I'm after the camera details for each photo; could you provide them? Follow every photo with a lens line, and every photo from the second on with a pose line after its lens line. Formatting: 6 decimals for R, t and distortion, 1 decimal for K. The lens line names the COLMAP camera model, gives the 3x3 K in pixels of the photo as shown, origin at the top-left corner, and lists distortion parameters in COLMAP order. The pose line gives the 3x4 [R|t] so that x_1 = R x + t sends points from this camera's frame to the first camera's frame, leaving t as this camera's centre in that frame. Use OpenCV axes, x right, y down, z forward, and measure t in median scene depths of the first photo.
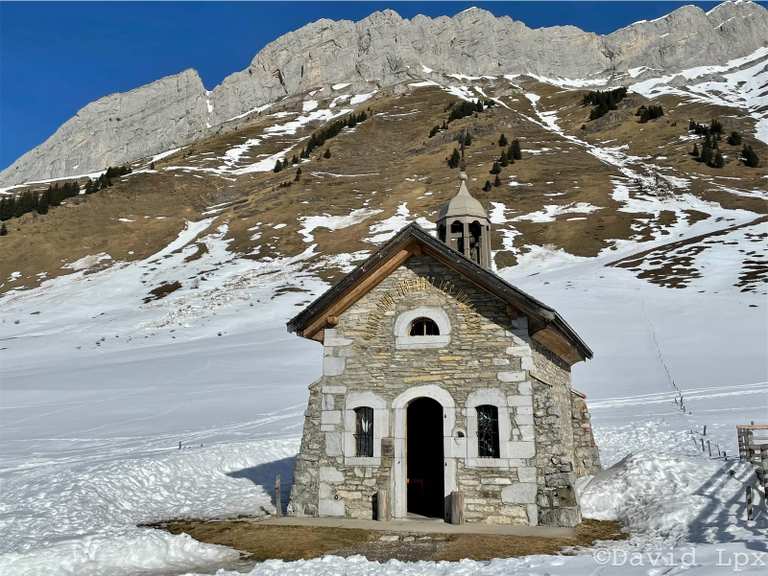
lens RADIAL K [[743.0, 0, 382.8], [0, 743.0, 267.2], [0, 0, 1]] dist [0.045882, 0.000000]
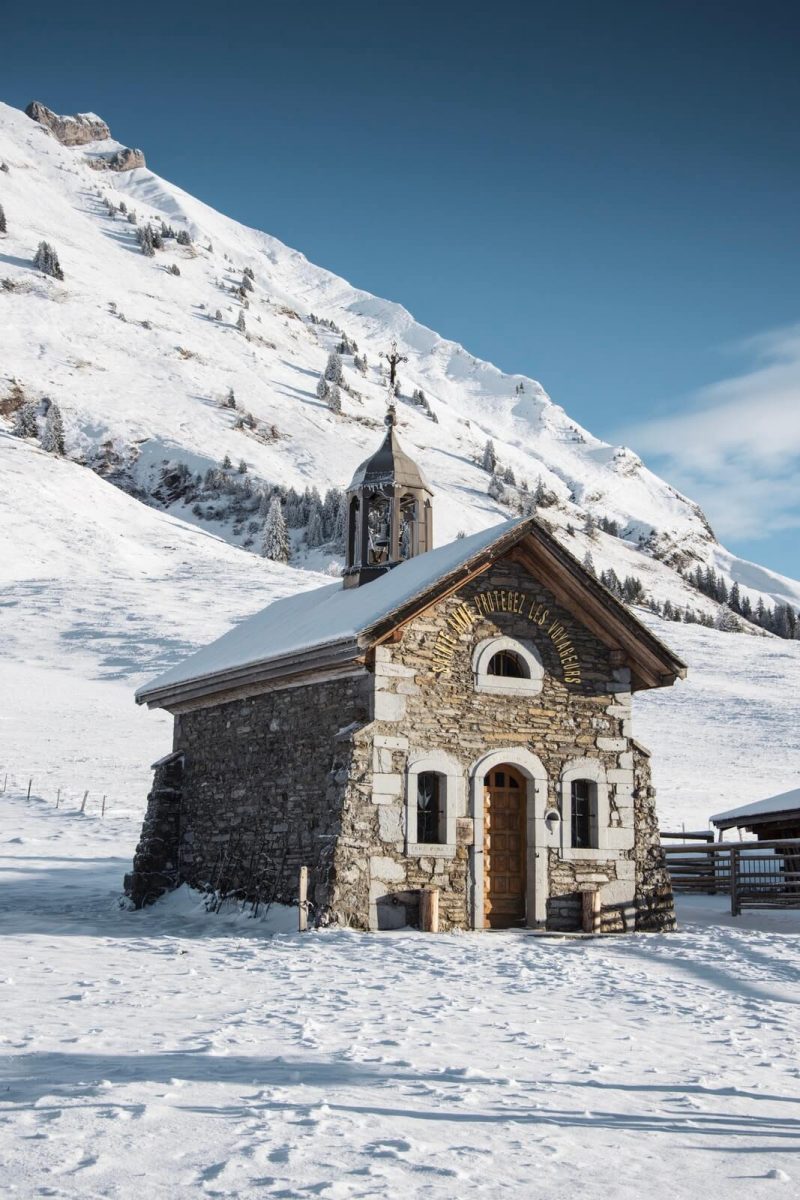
lens RADIAL K [[1839.5, 0, 401.2], [0, 1839.5, 602.4], [0, 0, 1]] dist [0.067190, 0.000000]
pose [[0.654924, 0.133715, 0.743770, -1.329366], [-0.175653, 0.984200, -0.022268, 0.080815], [-0.734997, -0.116062, 0.668064, -0.075915]]
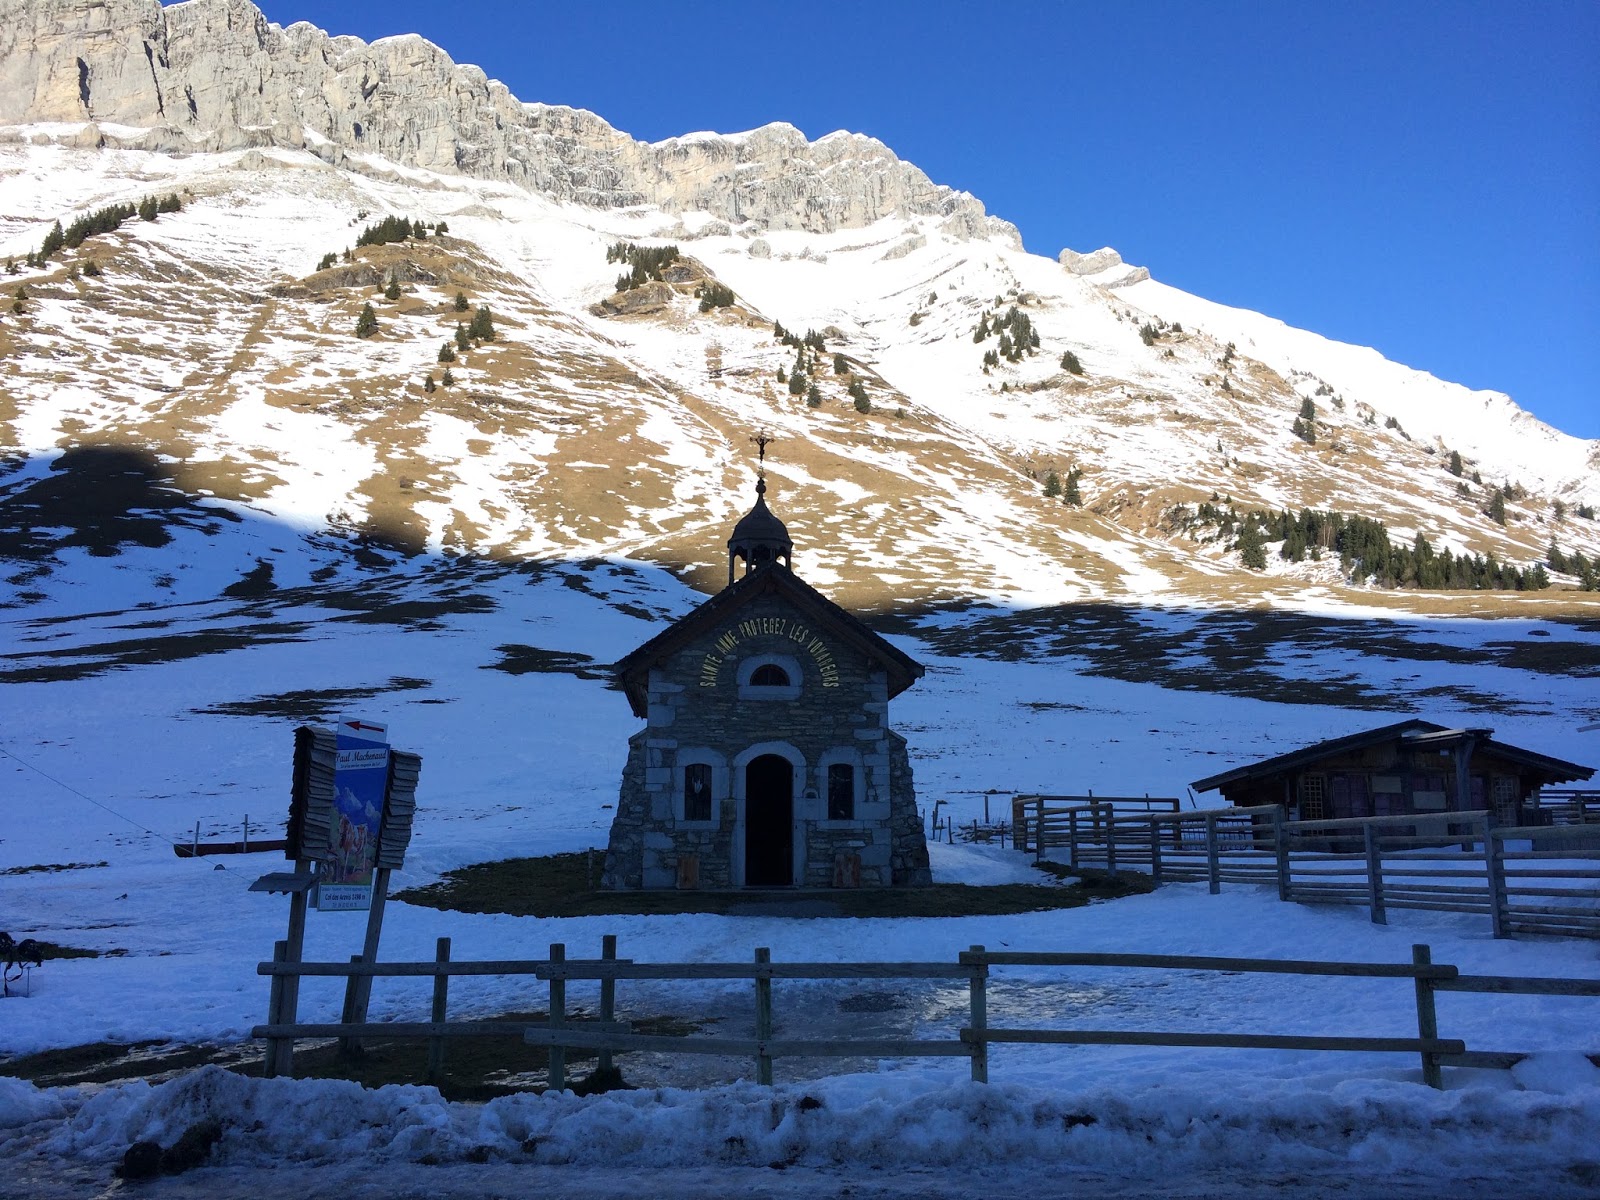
lens RADIAL K [[1343.1, 0, 796.1], [0, 1343.1, 603.6], [0, 0, 1]] dist [0.031268, 0.000210]
pose [[0.907765, 0.071082, 0.413414, -0.594885], [-0.090559, 0.995506, 0.027683, -0.053033], [-0.409588, -0.062568, 0.910122, -0.468973]]
